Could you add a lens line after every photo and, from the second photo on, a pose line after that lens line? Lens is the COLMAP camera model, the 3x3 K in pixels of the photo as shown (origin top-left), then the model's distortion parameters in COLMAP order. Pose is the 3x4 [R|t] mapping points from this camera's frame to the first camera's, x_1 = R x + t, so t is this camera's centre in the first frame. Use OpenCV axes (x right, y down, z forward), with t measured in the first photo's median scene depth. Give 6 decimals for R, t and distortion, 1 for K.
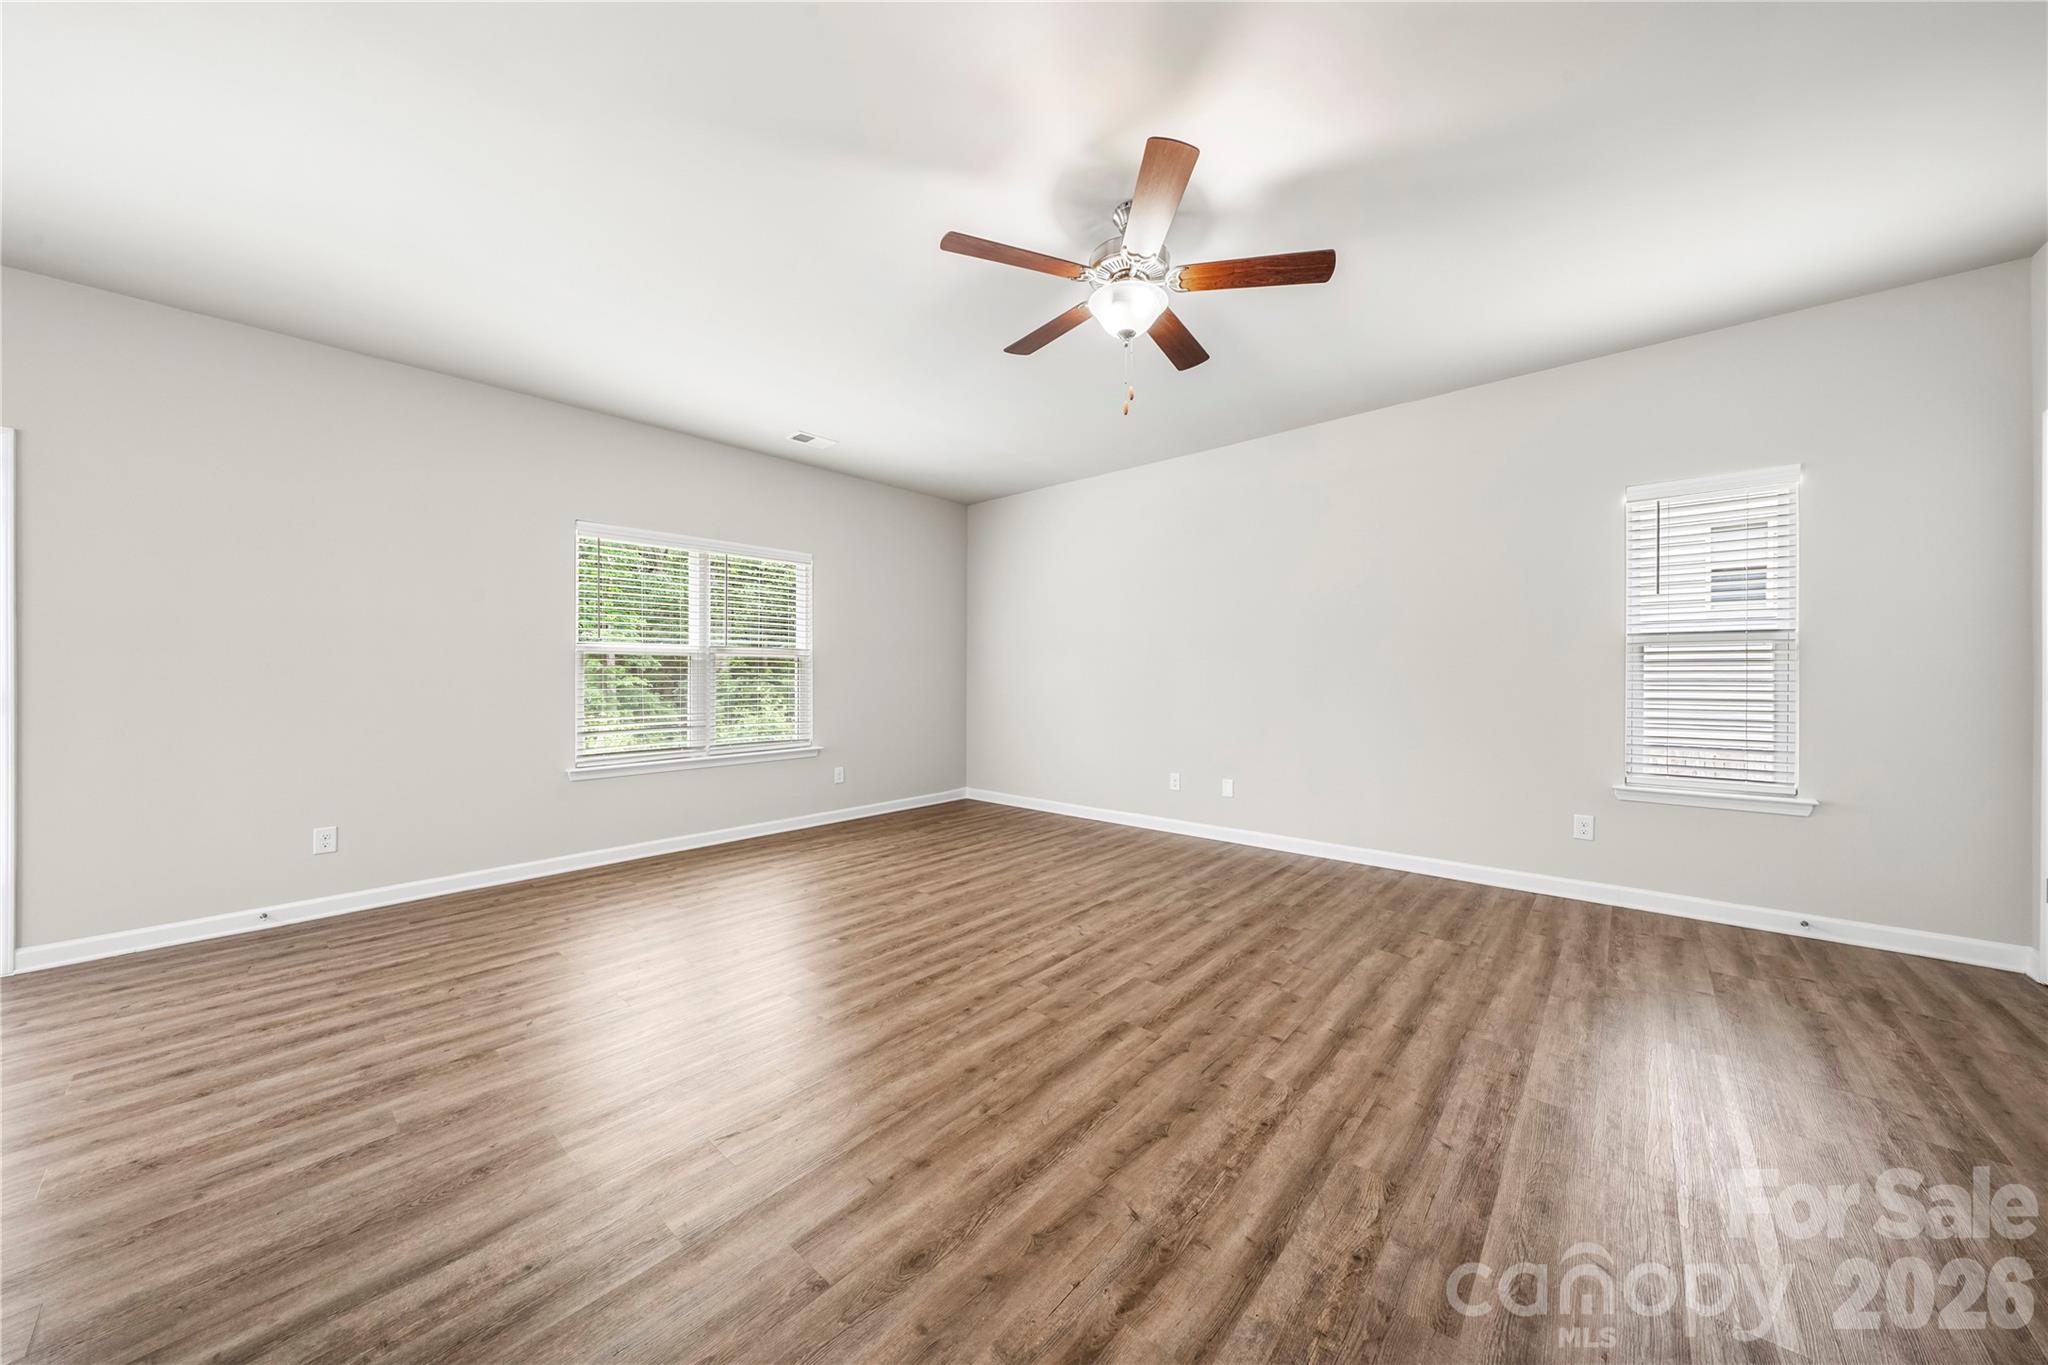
lens RADIAL K [[708.5, 0, 1016.1], [0, 708.5, 686.8], [0, 0, 1]] dist [-0.001591, -0.000129]
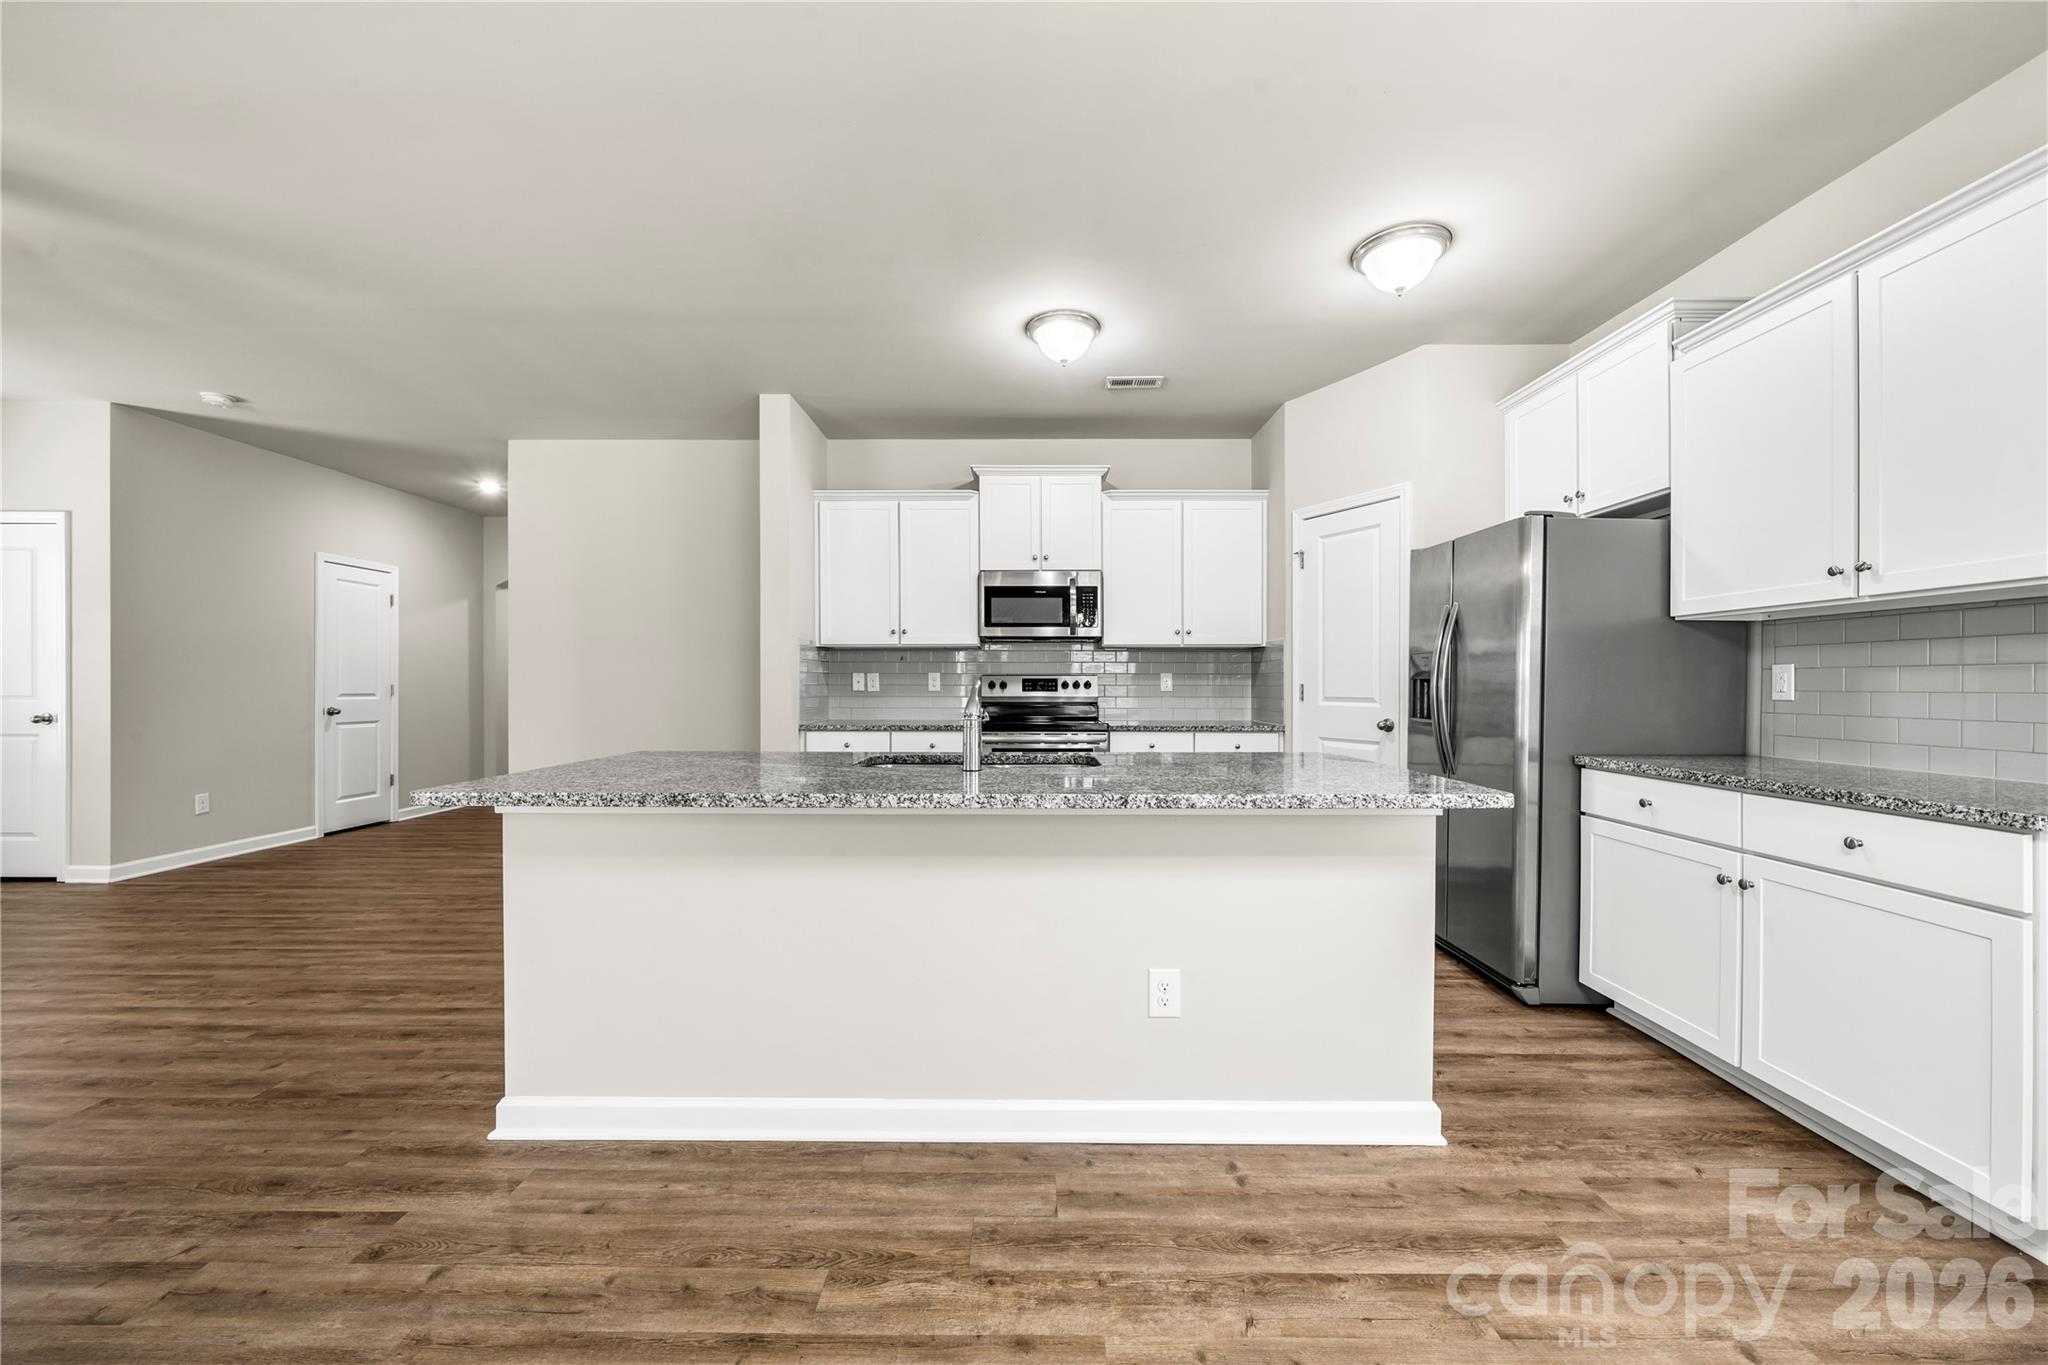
lens RADIAL K [[750.8, 0, 1032.6], [0, 750.8, 689.3], [0, 0, 1]] dist [0.001460, -0.000347]
pose [[-0.669847, -0.004429, 0.742486, -1.192233], [0.012242, 0.999780, 0.017009, 0.000302], [-0.742399, 0.020483, -0.669645, 0.268907]]
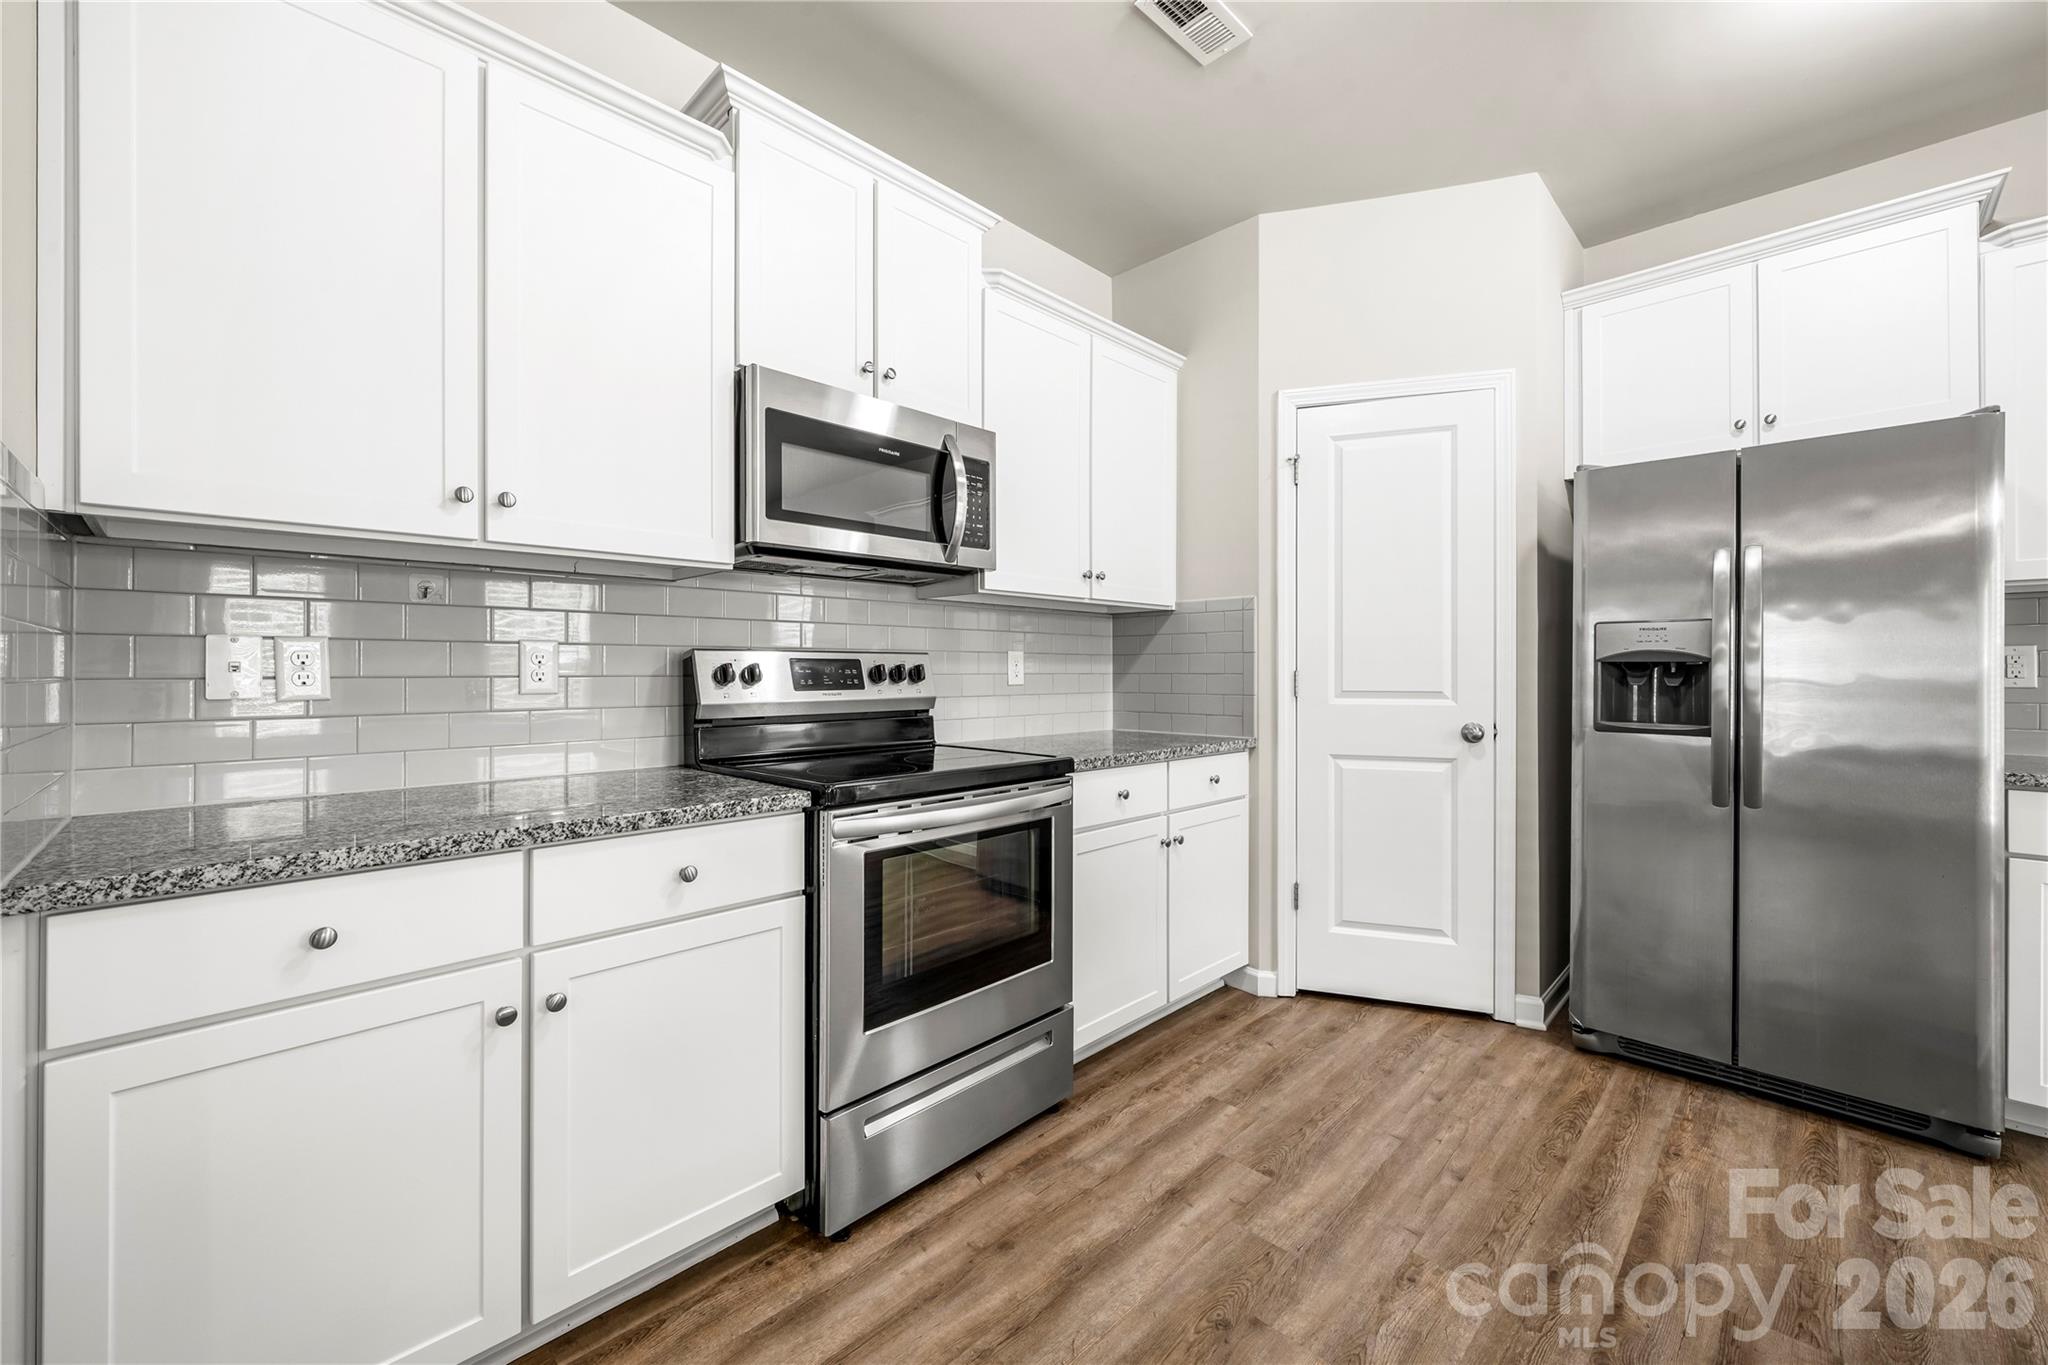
lens RADIAL K [[809.2, 0, 1004.1], [0, 809.2, 669.1], [0, 0, 1]] dist [0.007376, -0.002156]
pose [[-0.998146, 0.004999, 0.060667, -0.186530], [0.005762, 0.999907, 0.012394, 0.005338], [-0.060599, 0.012720, -0.998081, -0.095064]]
